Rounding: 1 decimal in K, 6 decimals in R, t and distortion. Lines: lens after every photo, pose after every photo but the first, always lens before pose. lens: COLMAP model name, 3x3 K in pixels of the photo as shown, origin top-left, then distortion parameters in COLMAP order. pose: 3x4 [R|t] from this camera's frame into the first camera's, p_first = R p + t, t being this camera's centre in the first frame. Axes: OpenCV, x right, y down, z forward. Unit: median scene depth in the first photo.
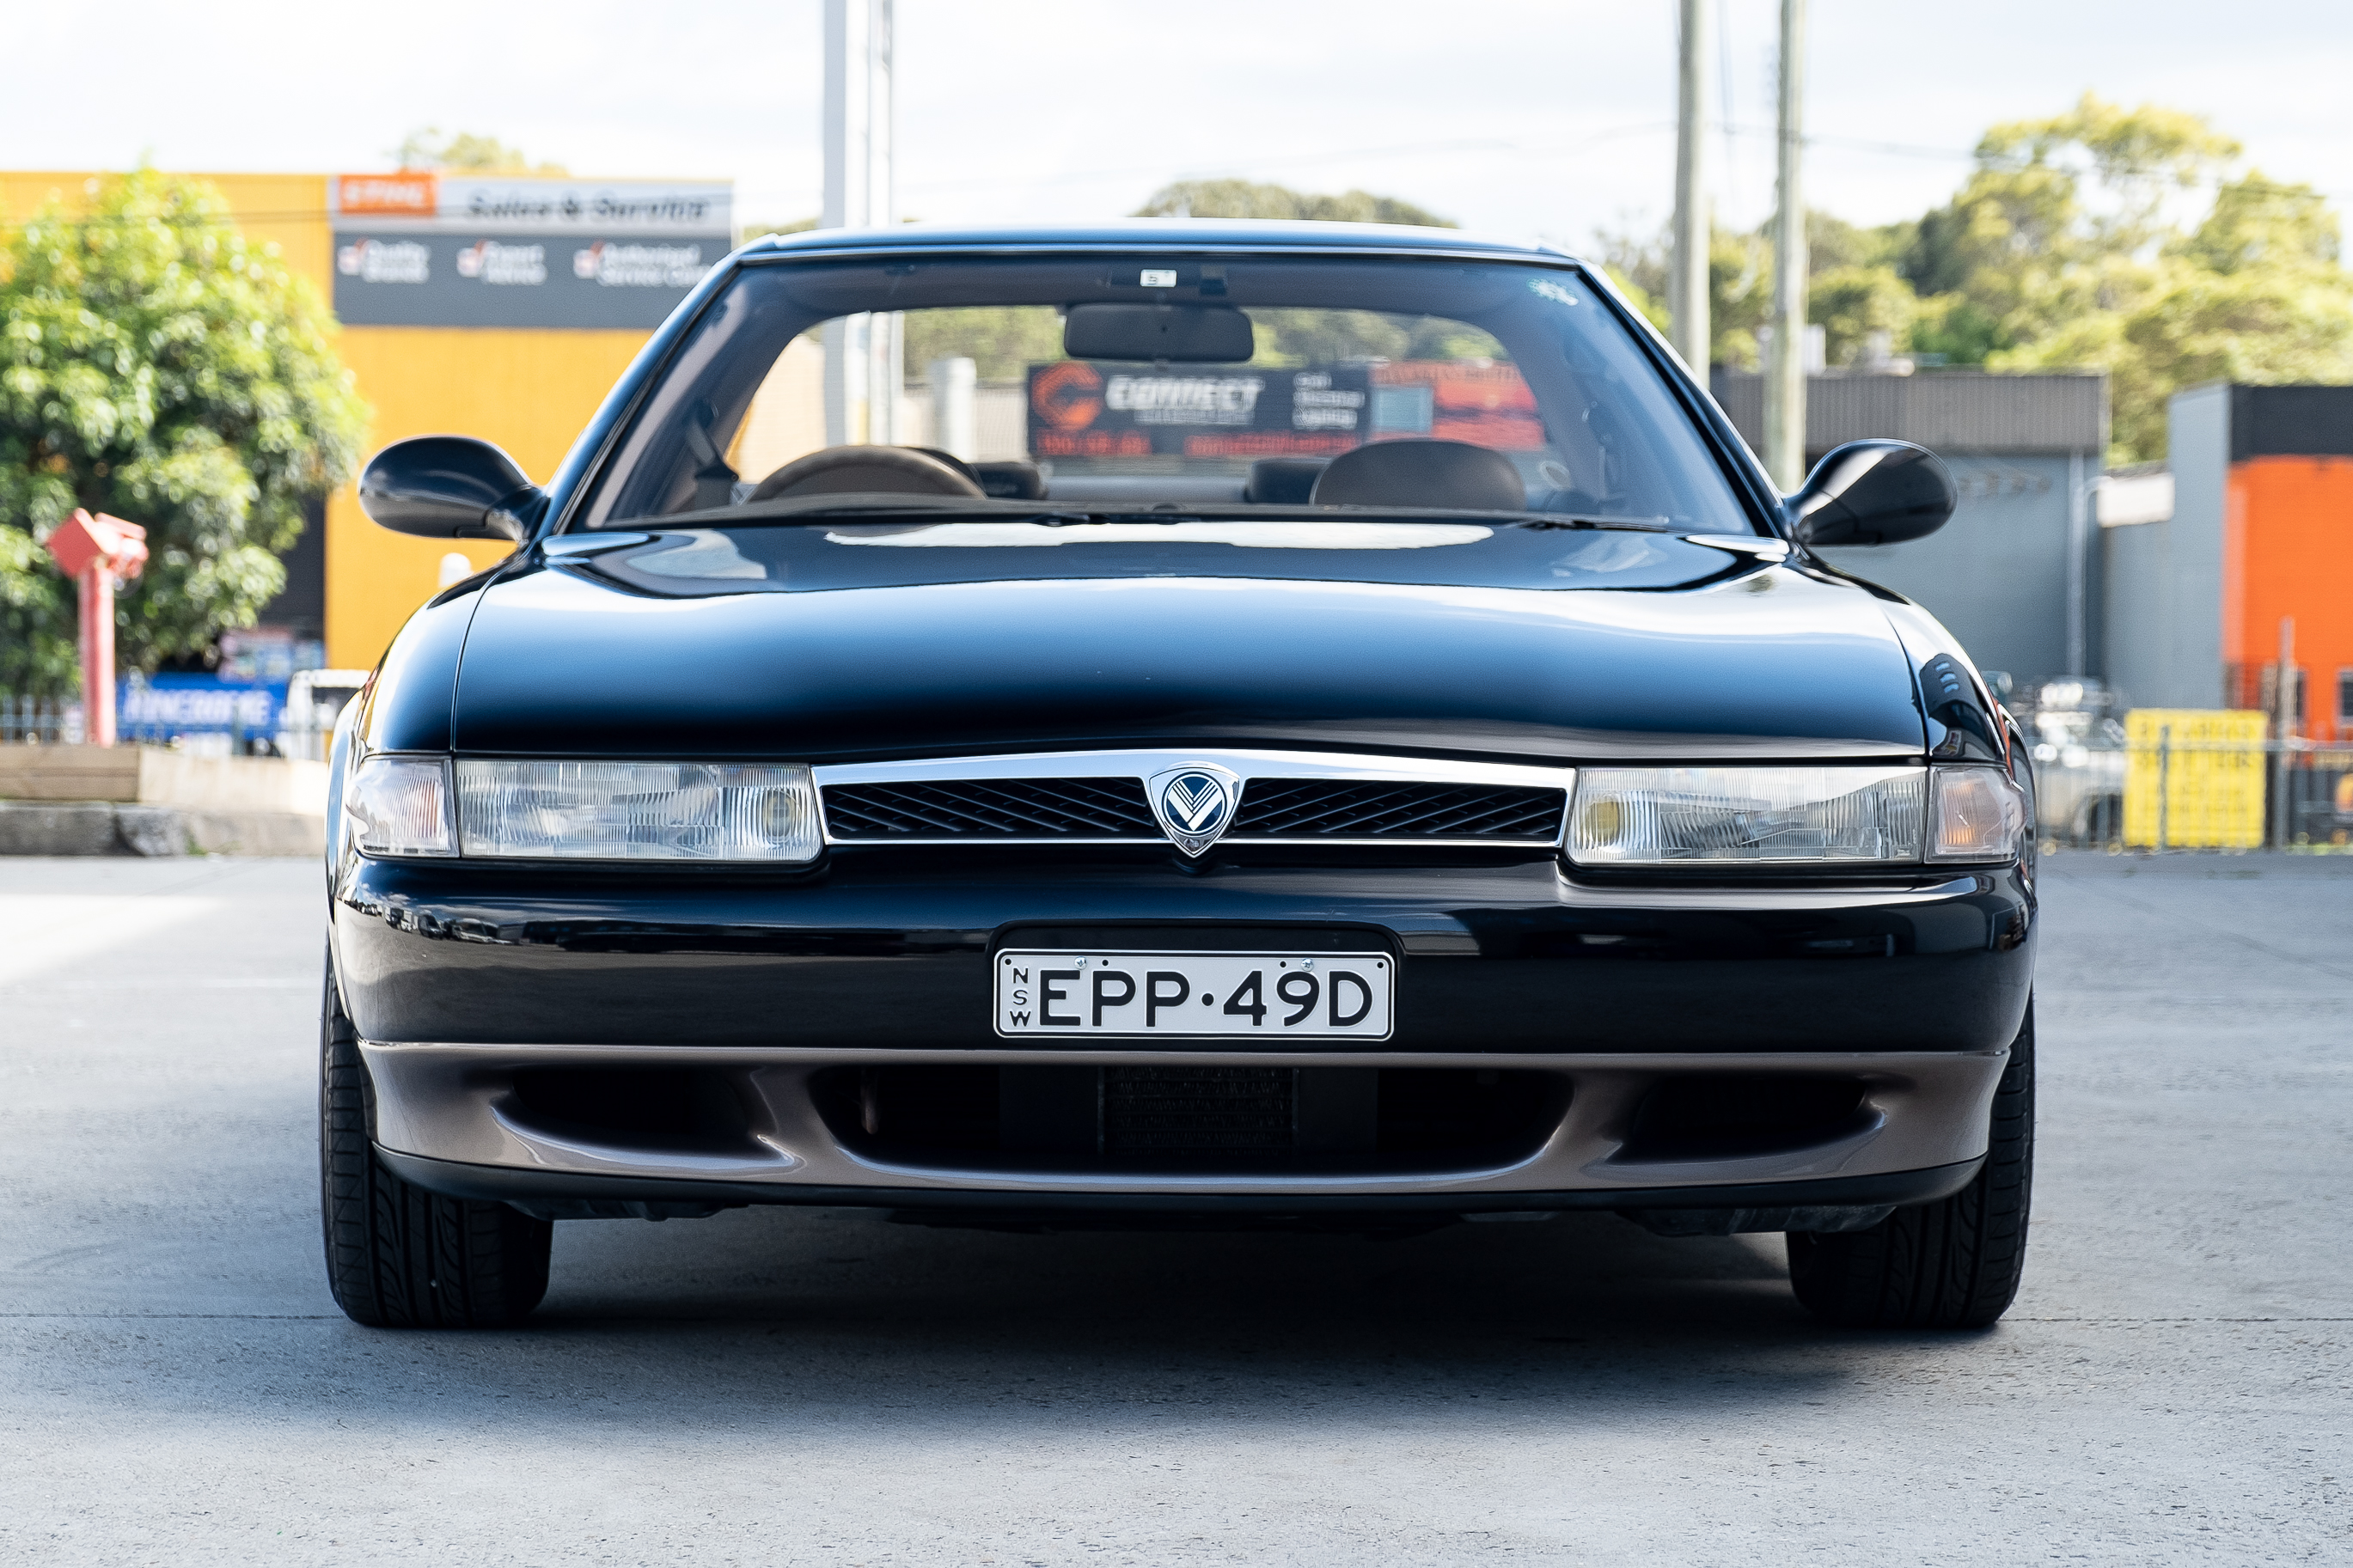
lens RADIAL K [[5875.8, 0, 1185.8], [0, 5875.8, 773.1], [0, 0, 1]] dist [0.256093, 0.000000]
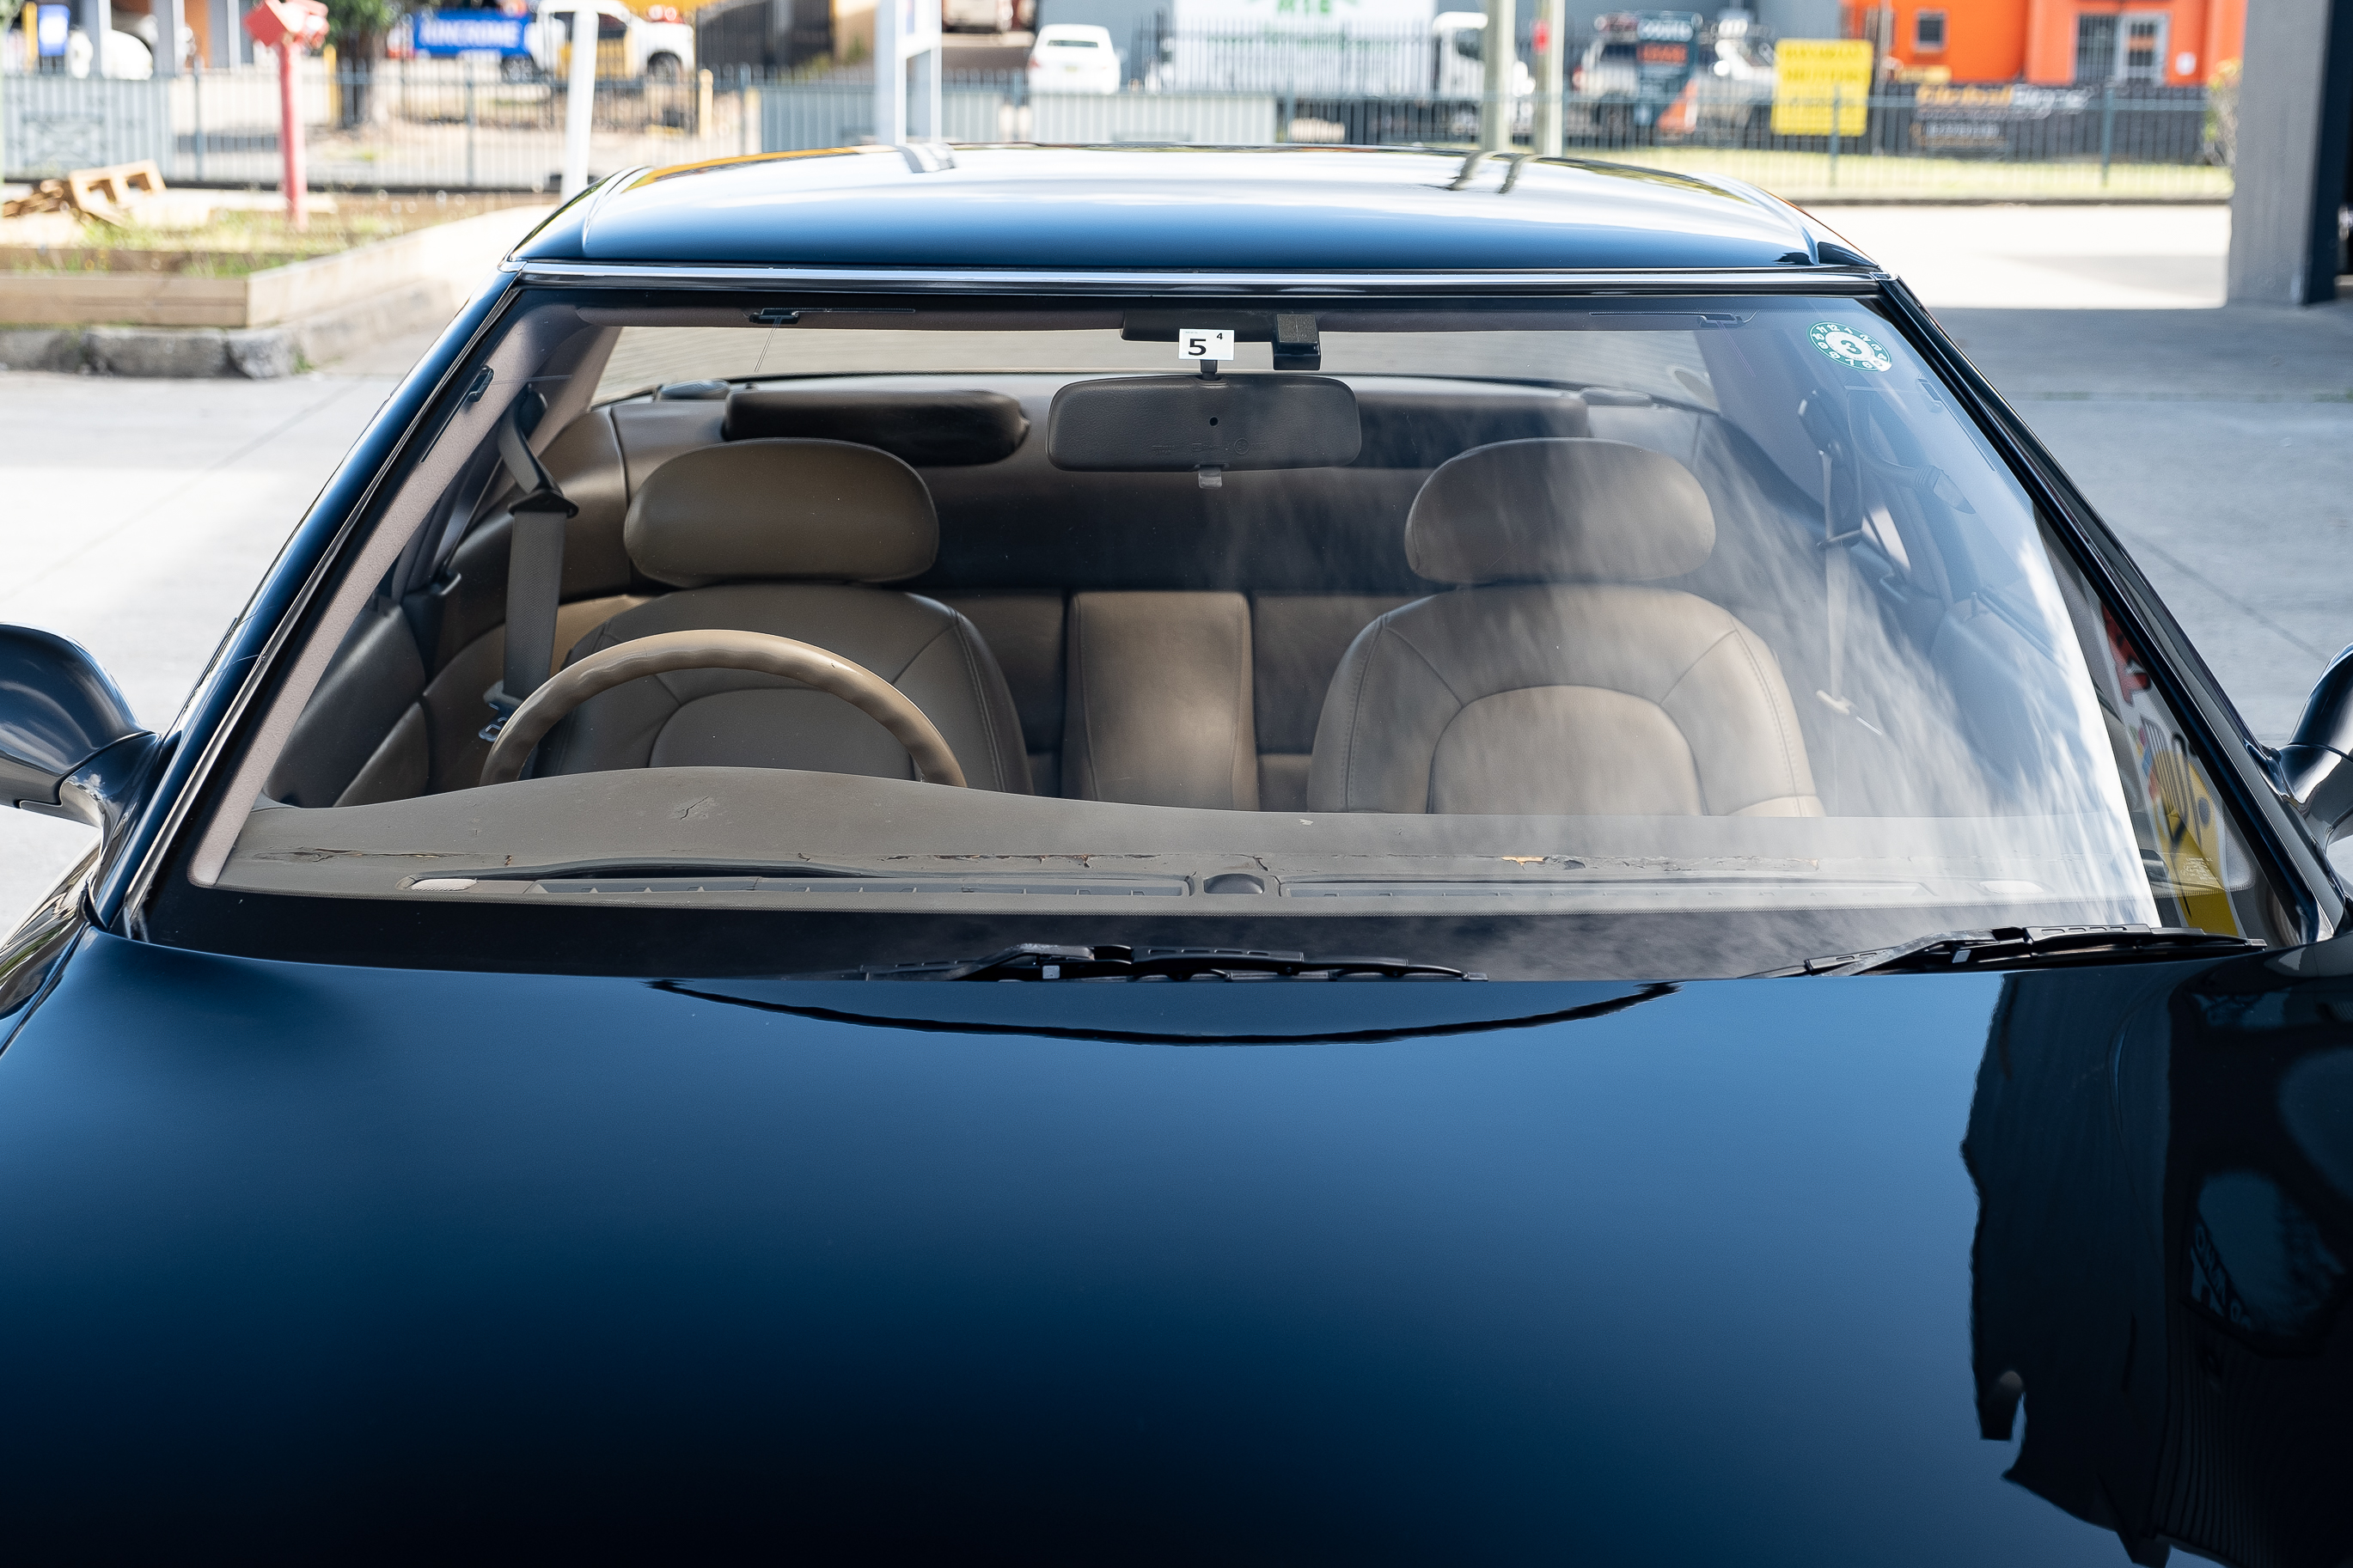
lens RADIAL K [[3910.5, 0, 1173.6], [0, 3910.5, 781.1], [0, 0, 1]] dist [0.048931, 0.000000]
pose [[0.999951, 0.004411, 0.008868, -0.004507], [-0.005906, 0.984309, 0.176356, -0.043951], [-0.007951, -0.176400, 0.984286, 0.239887]]
